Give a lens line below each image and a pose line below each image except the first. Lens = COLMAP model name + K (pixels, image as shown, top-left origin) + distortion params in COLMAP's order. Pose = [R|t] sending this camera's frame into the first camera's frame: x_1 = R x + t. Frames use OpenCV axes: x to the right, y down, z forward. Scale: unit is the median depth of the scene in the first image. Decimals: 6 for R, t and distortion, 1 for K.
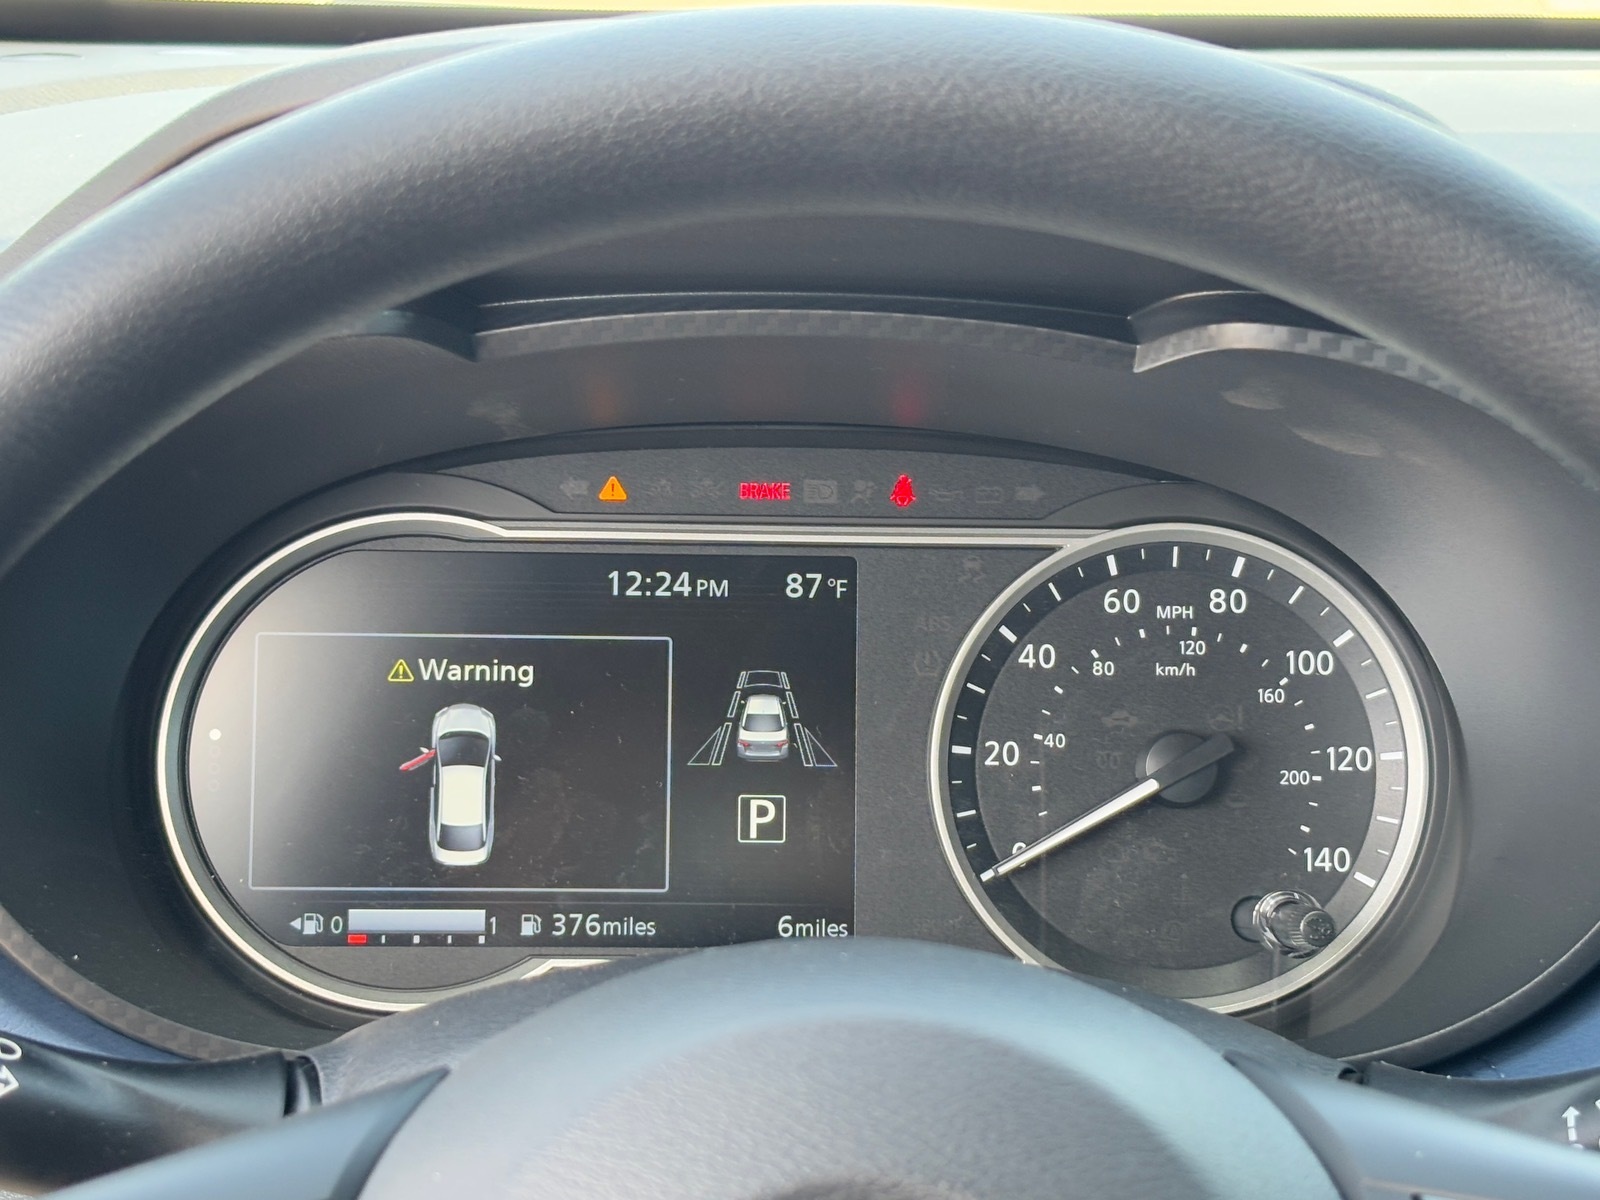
lens RADIAL K [[3028.0, 0, 756.8], [0, 3028.0, 586.1], [0, 0, 1]] dist [0.143737, 0.000000]
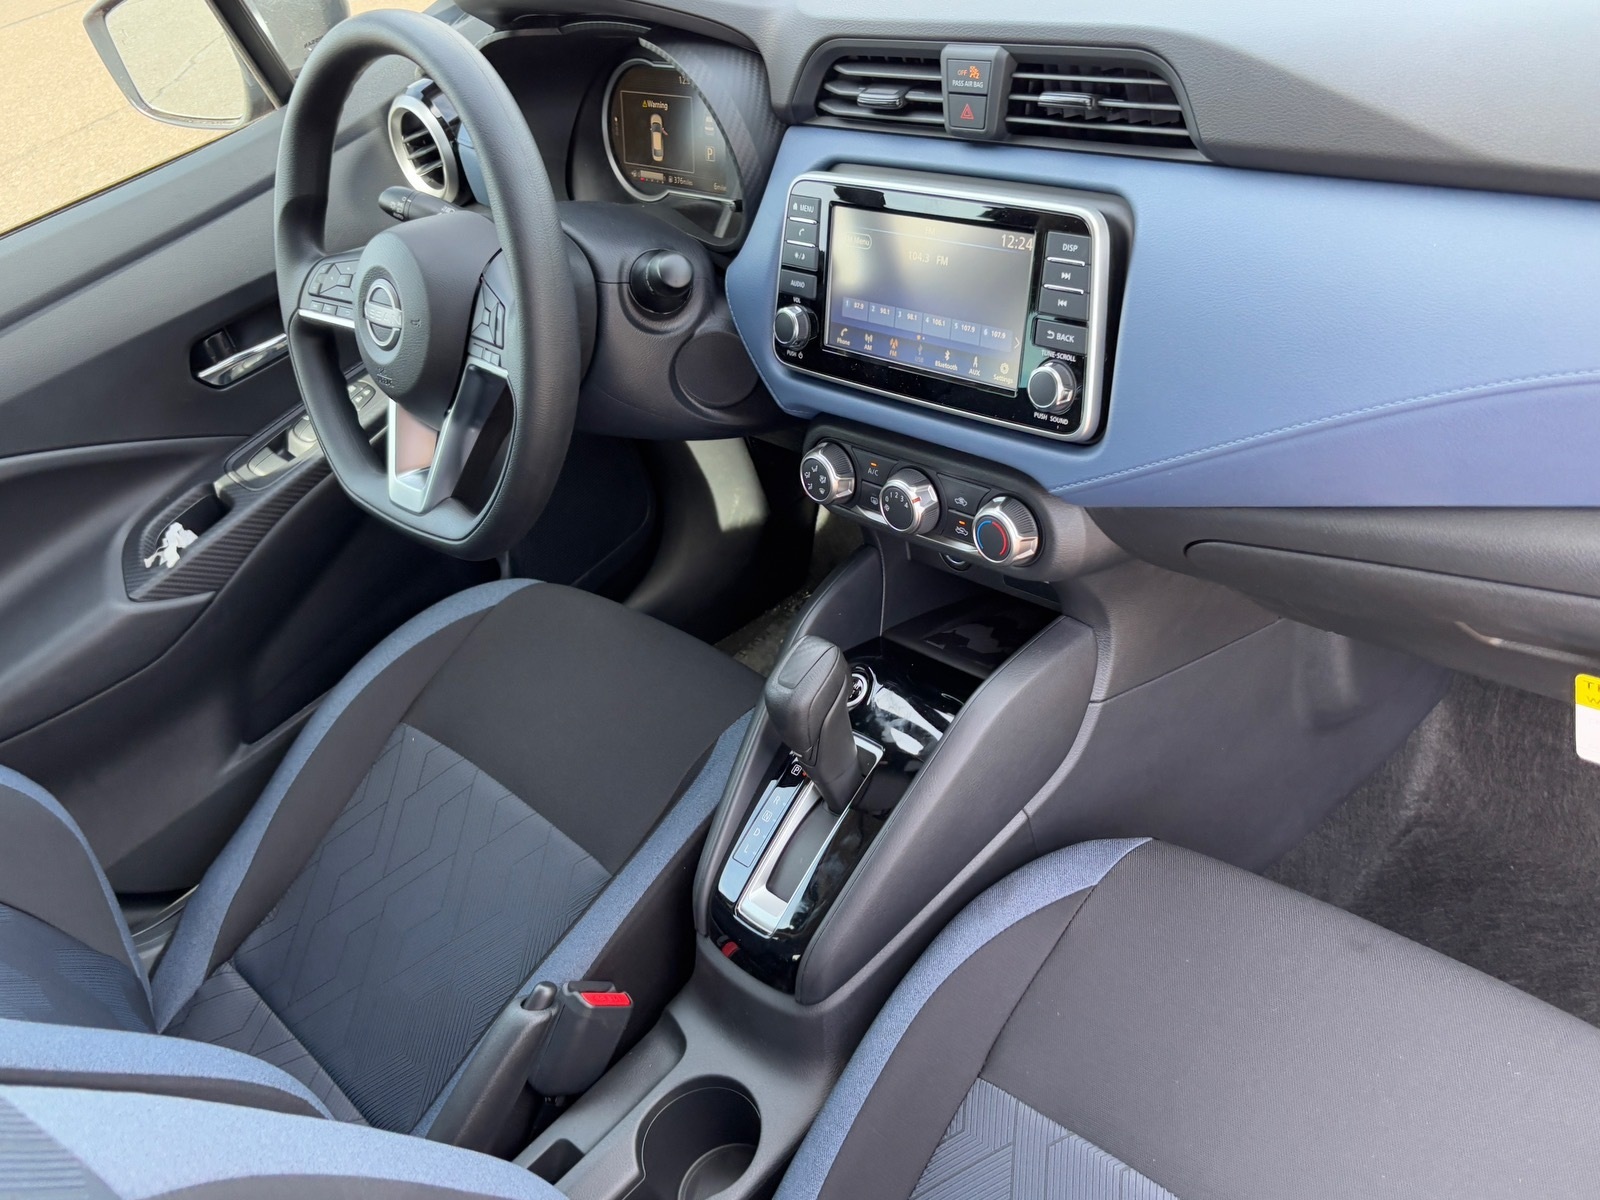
lens RADIAL K [[1478.9, 0, 803.5], [0, 1478.9, 605.5], [0, 0, 1]] dist [0.050003, 0.000000]
pose [[0.651951, 0.287262, -0.701740, 1.418048], [0.079535, 0.894448, 0.440041, -0.201994], [0.754078, -0.342698, 0.560289, -0.053356]]
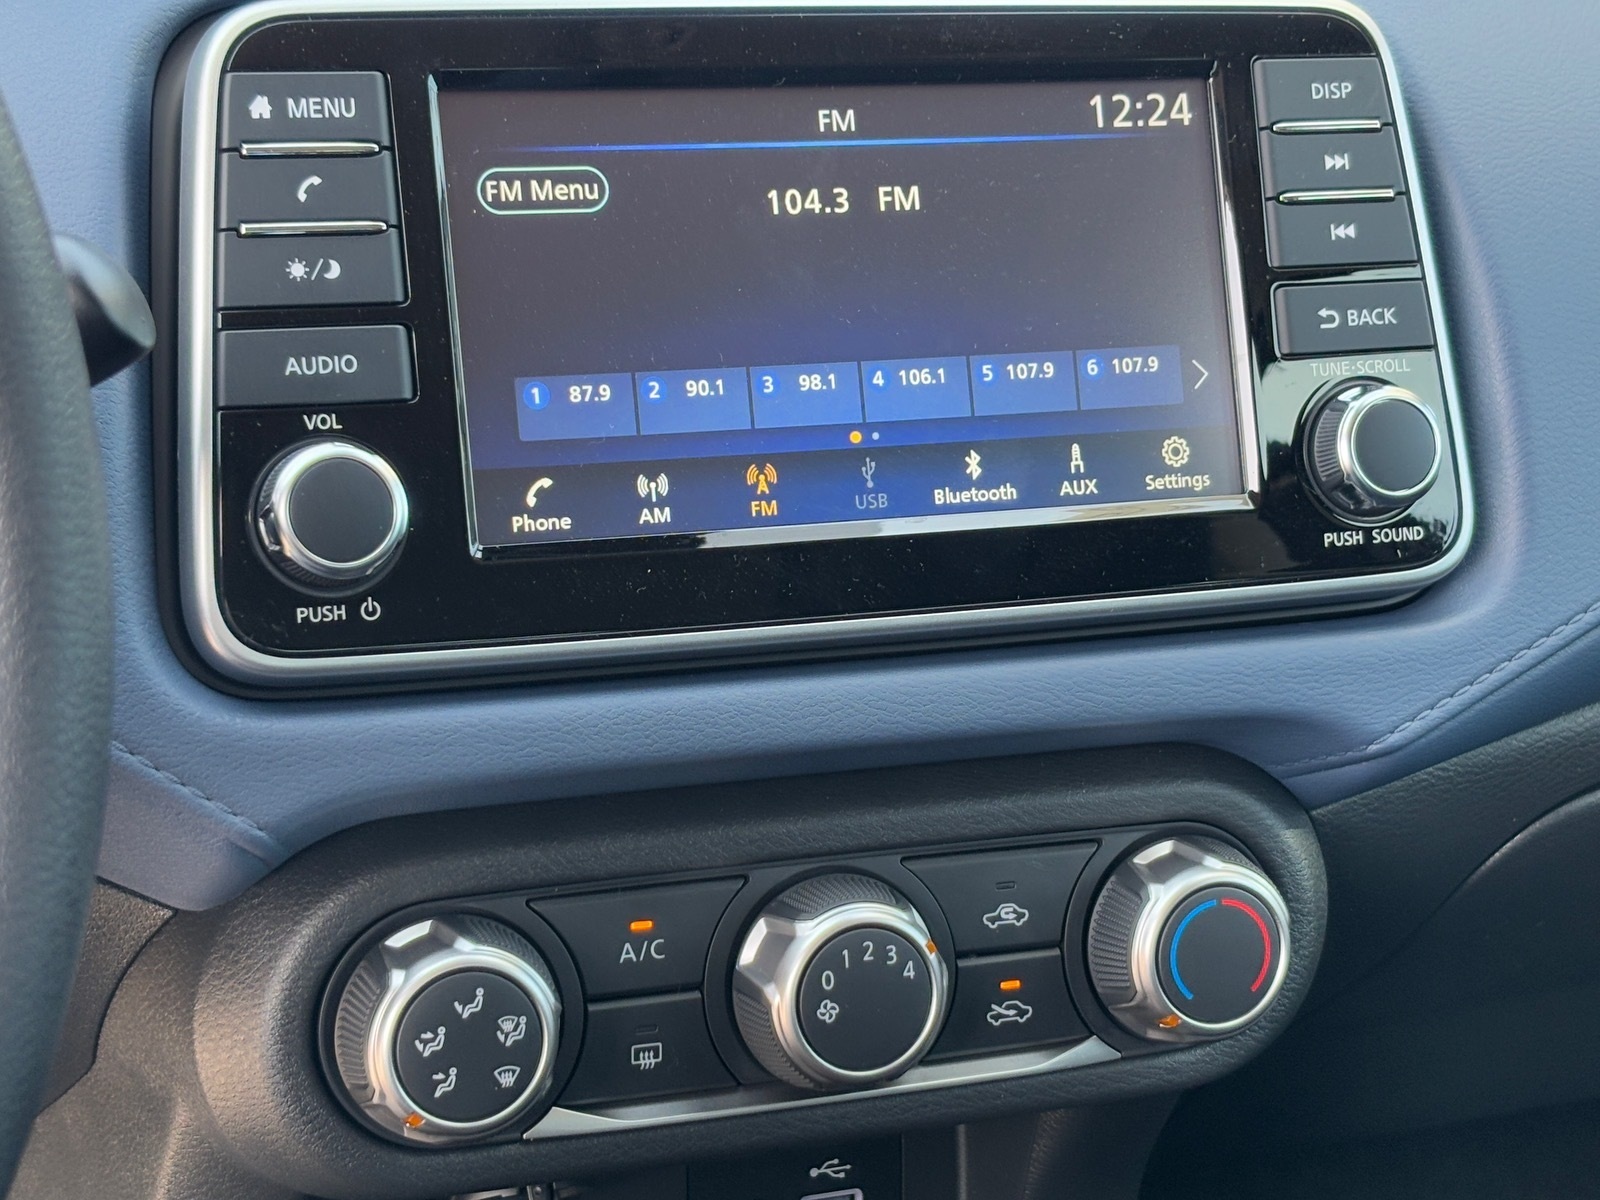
lens RADIAL K [[3028.0, 0, 804.0], [0, 3028.0, 629.3], [0, 0, 1]] dist [0.143737, 0.000000]
pose [[0.944944, -0.078133, 0.317767, 0.235441], [0.039178, 0.991104, 0.127193, 0.104835], [-0.324878, -0.107741, 0.939599, 0.015911]]
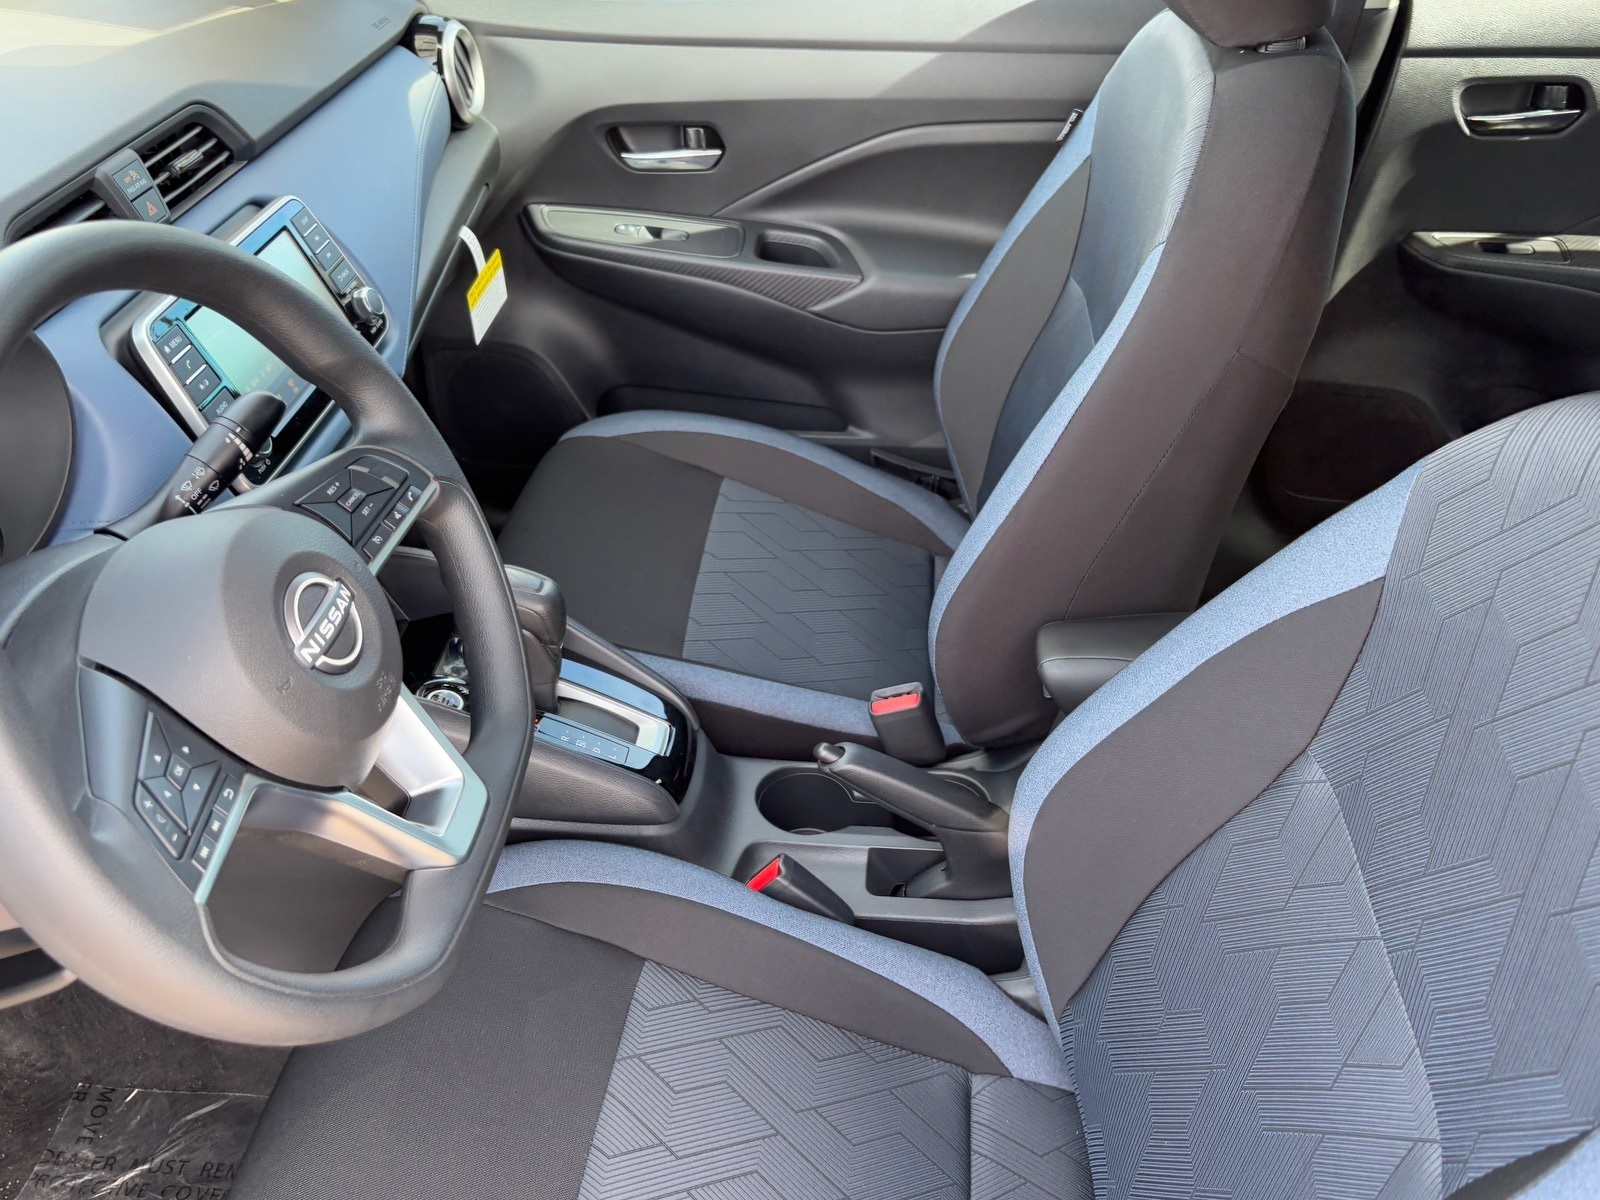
lens RADIAL K [[1430.7, 0, 829.9], [0, 1430.7, 579.0], [0, 0, 1]] dist [0.060052, -0.073450]
pose [[0.094245, -0.572732, 0.814307, -0.719122], [0.267469, 0.802441, 0.533431, -0.289699], [-0.958946, 0.167529, 0.228814, 0.012480]]
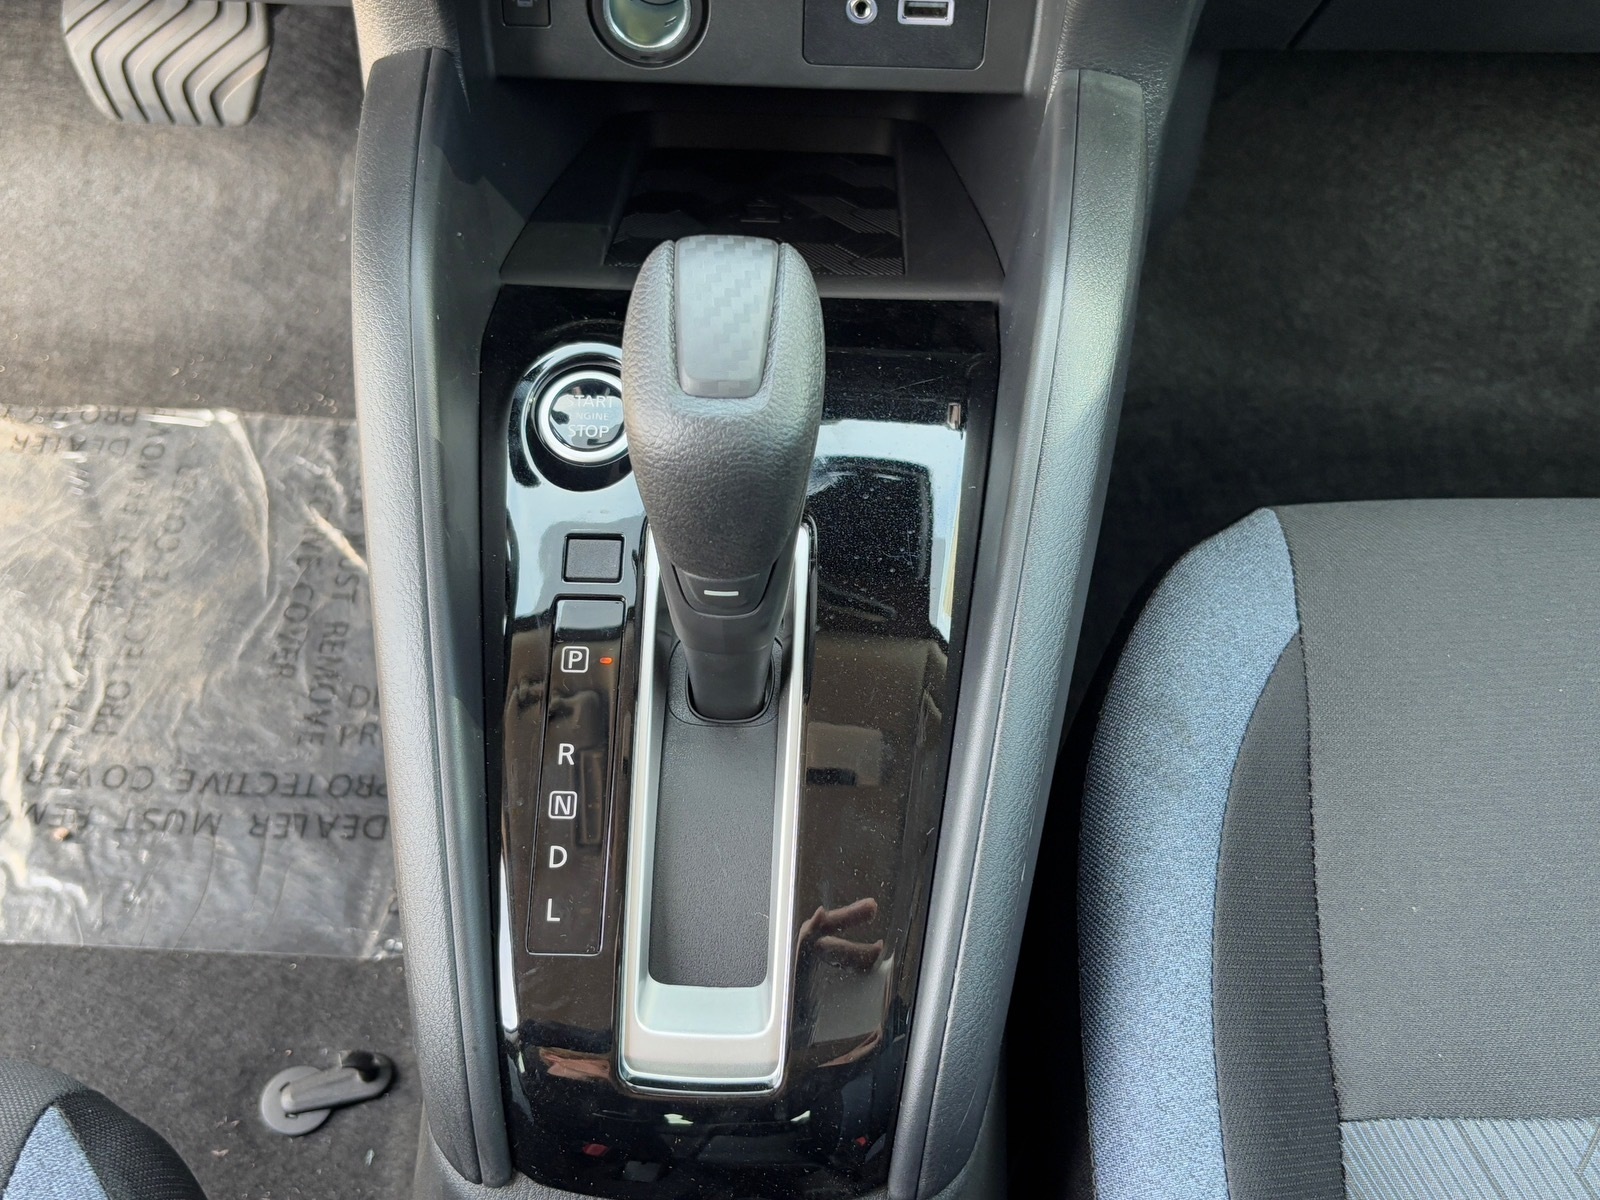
lens RADIAL K [[1808.9, 0, 803.9], [0, 1808.9, 638.0], [0, 0, 1]] dist [0.004883, 0.000000]
pose [[0.998073, 0.047861, -0.039491, 0.540329], [-0.015055, 0.804210, 0.594154, 0.192195], [0.060196, -0.592415, 0.803381, 0.189970]]
